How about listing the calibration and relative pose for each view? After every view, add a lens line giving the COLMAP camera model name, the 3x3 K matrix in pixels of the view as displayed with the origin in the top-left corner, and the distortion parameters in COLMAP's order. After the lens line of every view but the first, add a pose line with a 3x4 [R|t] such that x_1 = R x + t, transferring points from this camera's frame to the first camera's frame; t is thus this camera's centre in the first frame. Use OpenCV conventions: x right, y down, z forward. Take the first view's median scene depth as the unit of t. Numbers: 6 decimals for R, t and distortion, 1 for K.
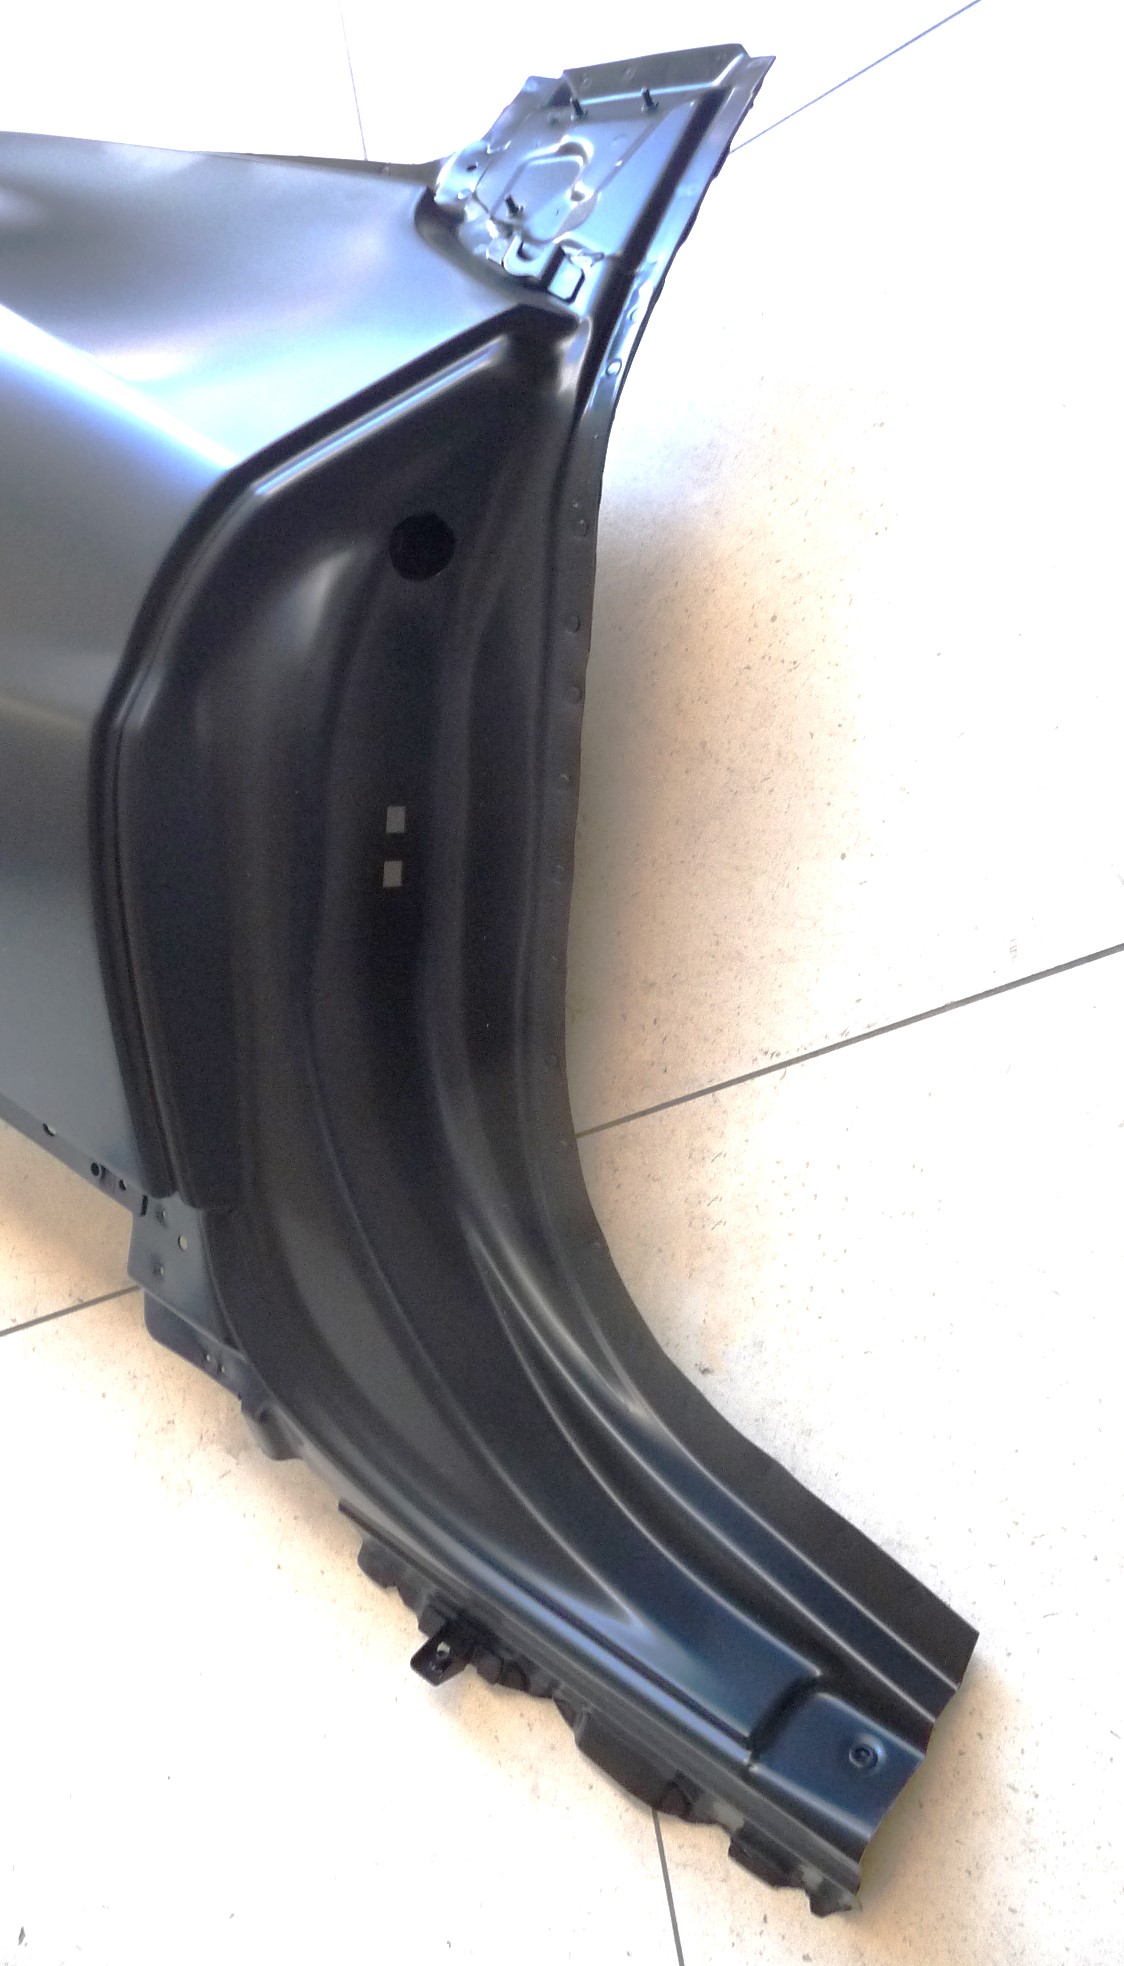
lens RADIAL K [[1590.5, 0, 562.0], [0, 1590.5, 983.0], [0, 0, 1]] dist [-0.052854, 0.002538]
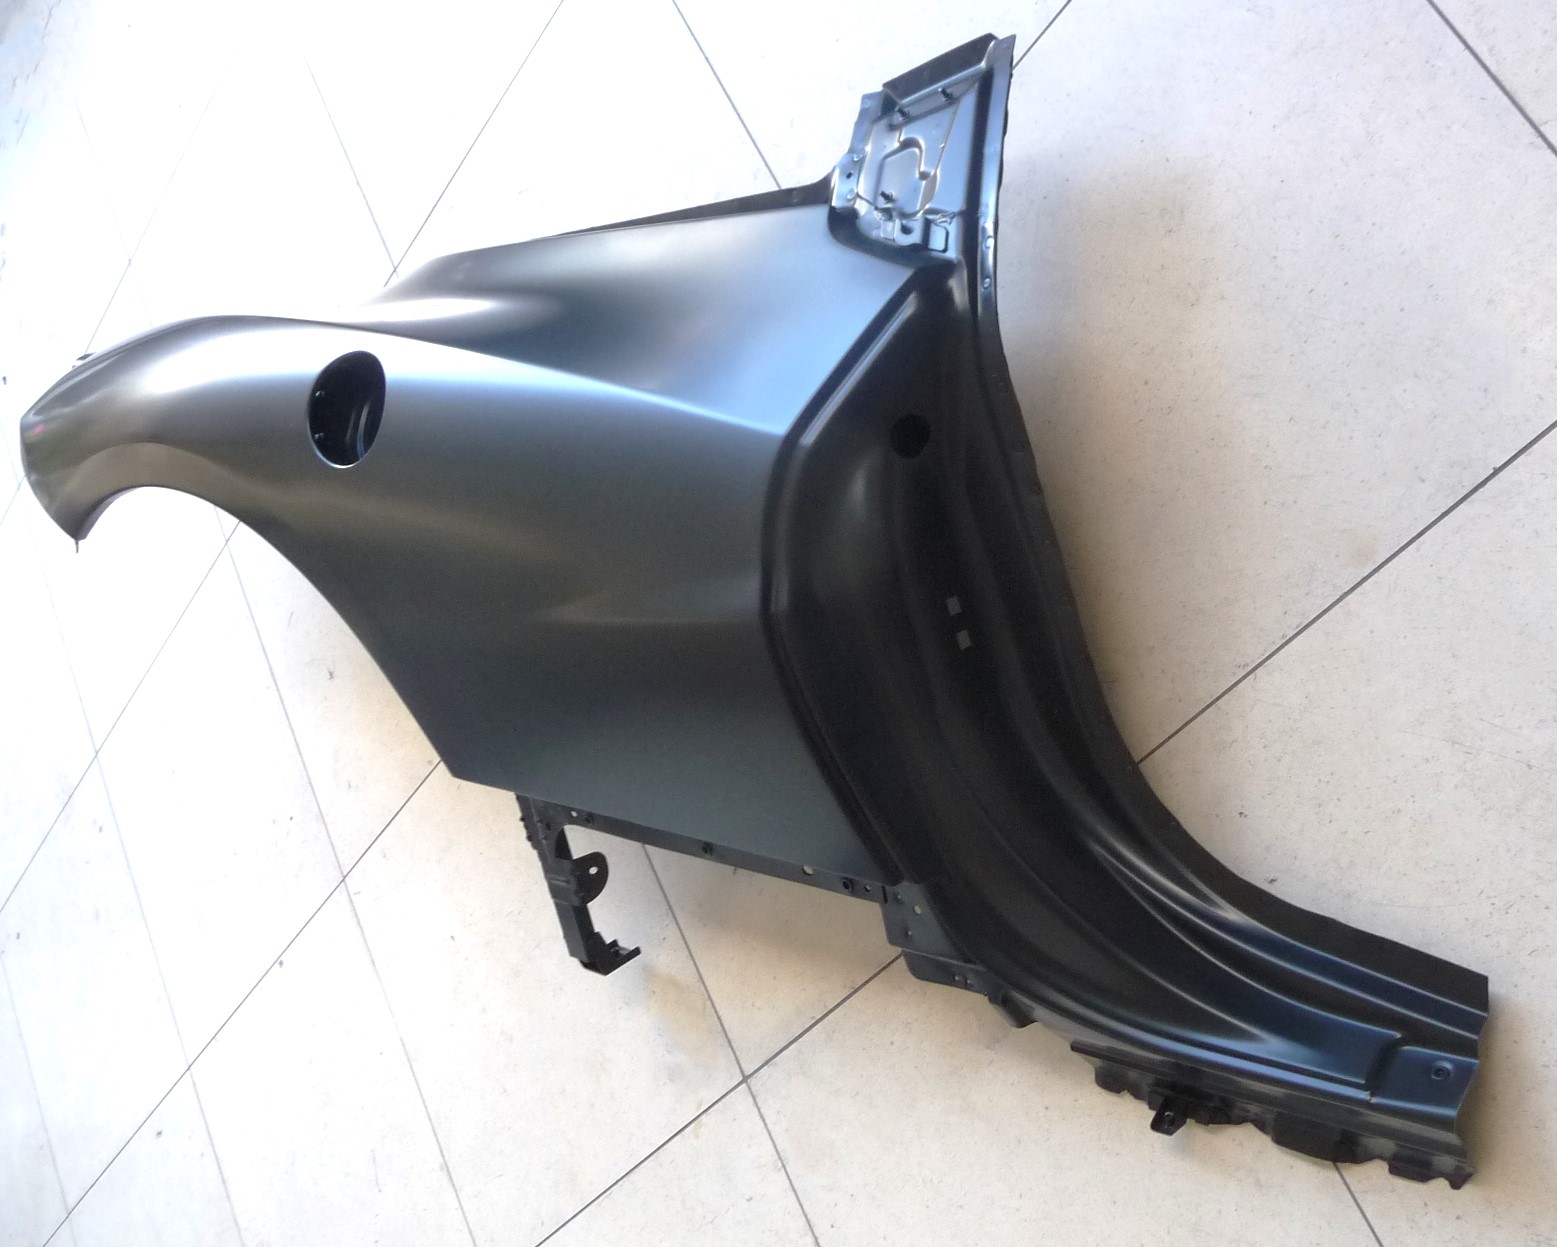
lens RADIAL K [[1648.9, 0, 879.8], [0, 1648.9, 651.3], [0, 0, 1]] dist [-0.020529, -0.000587]
pose [[0.930526, -0.339166, -0.138157, 0.034745], [0.336545, 0.940702, -0.042633, -0.017510], [0.144424, -0.006825, 0.989492, -0.592058]]
